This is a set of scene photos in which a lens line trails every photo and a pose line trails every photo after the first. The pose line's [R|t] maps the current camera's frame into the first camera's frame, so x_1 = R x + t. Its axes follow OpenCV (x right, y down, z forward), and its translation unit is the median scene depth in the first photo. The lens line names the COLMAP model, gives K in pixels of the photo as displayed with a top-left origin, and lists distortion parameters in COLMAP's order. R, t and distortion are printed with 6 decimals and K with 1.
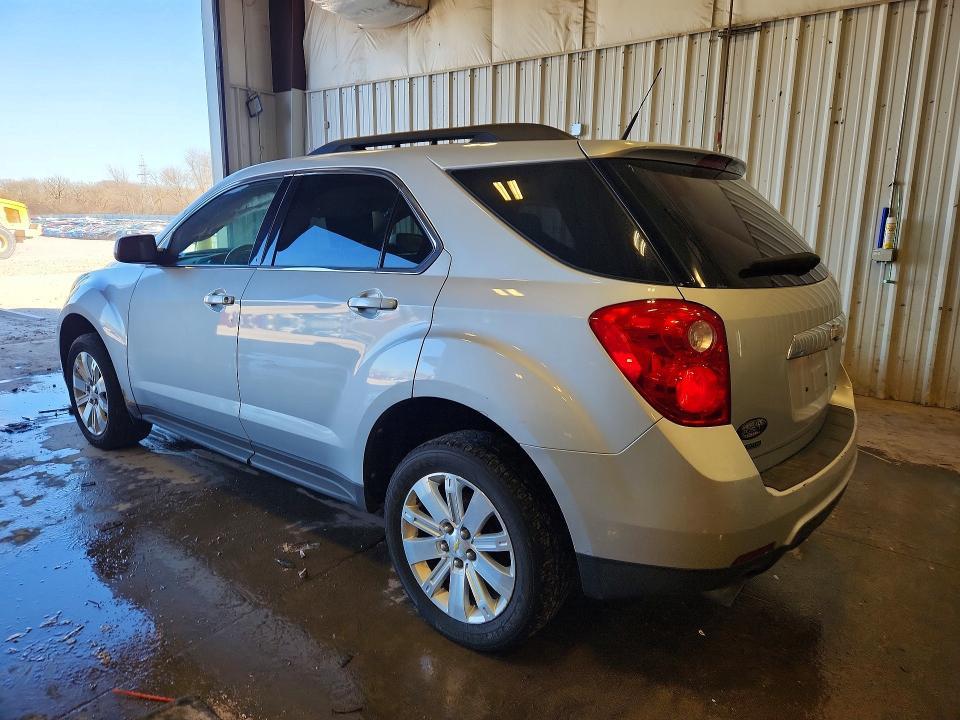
lens RADIAL K [[664.0, 0, 480.0], [0, 664.0, 360.0], [0, 0, 1]] dist [0.012772, -0.001685]
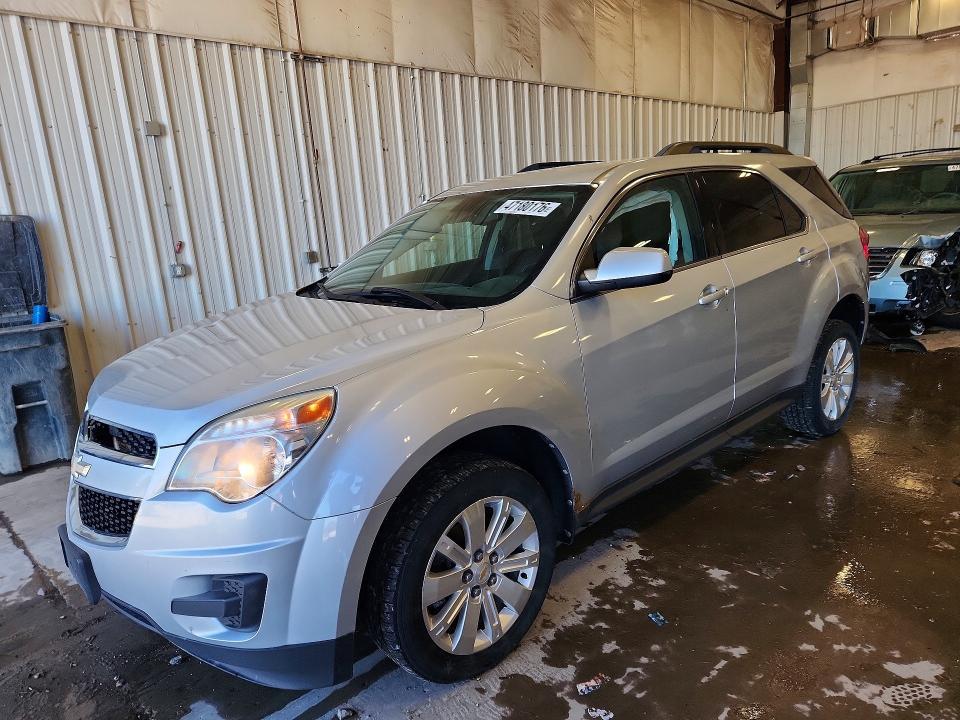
lens RADIAL K [[664.0, 0, 480.0], [0, 664.0, 360.0], [0, 0, 1]] dist [0.012772, -0.001685]
pose [[0.133366, -0.233293, 0.963217, -0.789377], [0.269396, 0.943838, 0.191299, -0.155928], [-0.953750, 0.233975, 0.188724, 0.651565]]
